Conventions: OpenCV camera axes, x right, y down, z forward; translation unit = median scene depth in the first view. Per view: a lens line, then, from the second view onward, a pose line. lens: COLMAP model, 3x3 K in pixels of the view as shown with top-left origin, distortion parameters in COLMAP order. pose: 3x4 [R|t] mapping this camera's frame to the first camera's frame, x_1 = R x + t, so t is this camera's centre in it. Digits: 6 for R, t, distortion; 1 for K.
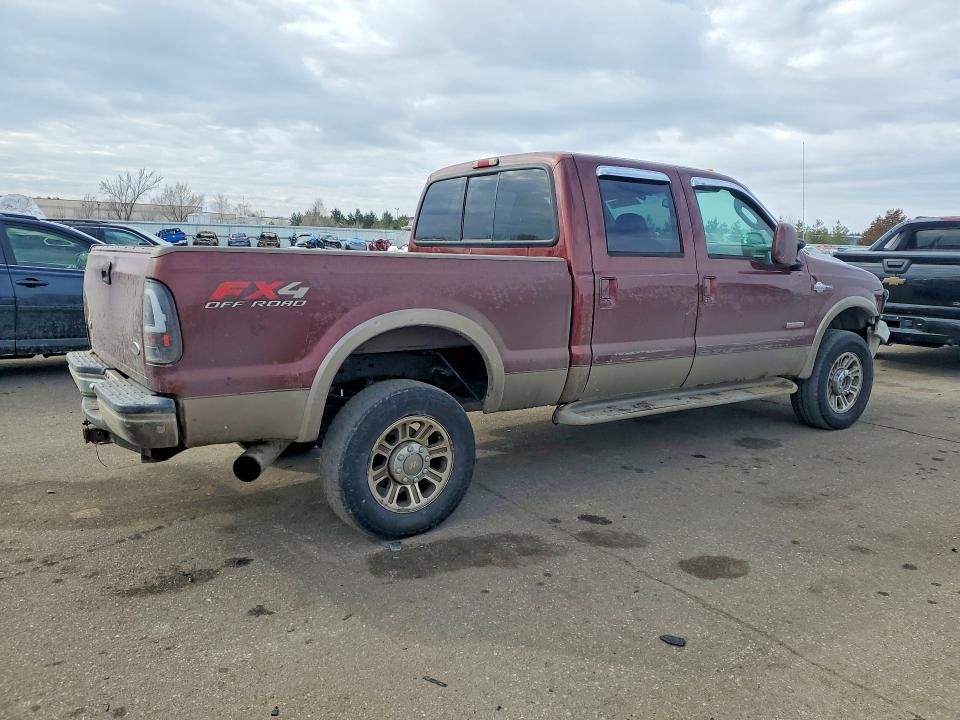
lens RADIAL K [[737.6, 0, 485.8], [0, 737.6, 359.1], [0, 0, 1]] dist [0.023560, -0.009325]
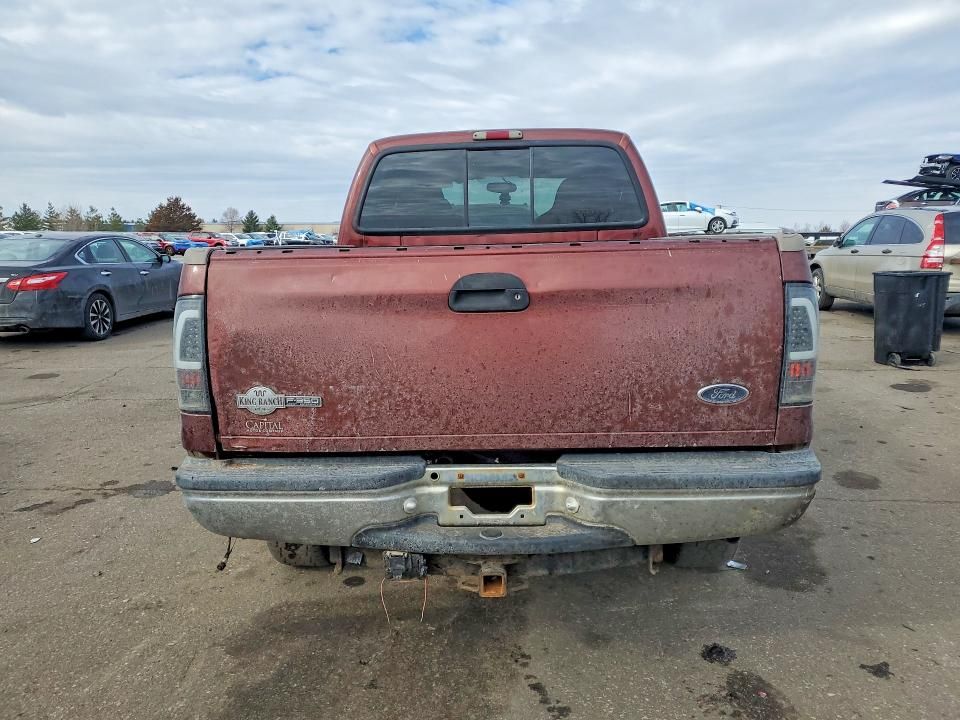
lens RADIAL K [[737.6, 0, 474.5], [0, 737.6, 353.0], [0, 0, 1]] dist [0.023560, -0.009325]
pose [[0.616785, -0.153713, 0.771977, -0.824937], [0.146912, 0.985994, 0.078949, -0.099104], [-0.773300, 0.064718, 0.630728, 0.563521]]
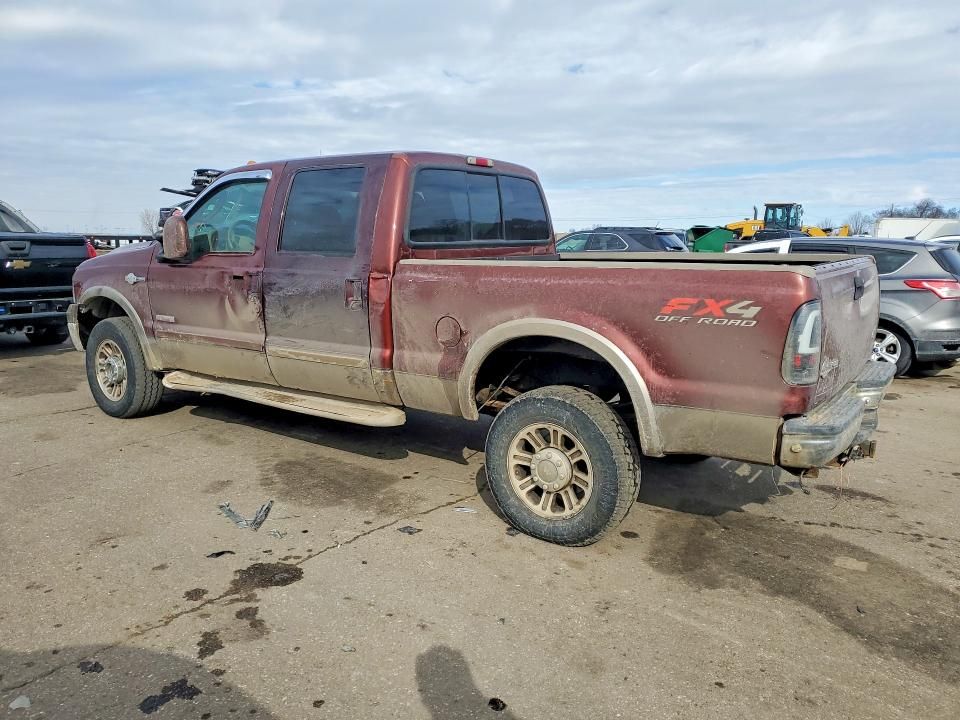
lens RADIAL K [[737.6, 0, 487.5], [0, 737.6, 356.3], [0, 0, 1]] dist [0.023560, -0.009325]
pose [[-0.335167, -0.176295, 0.925518, -1.106177], [0.125578, 0.965213, 0.229333, -0.275017], [-0.933752, 0.193089, -0.301369, 1.534897]]
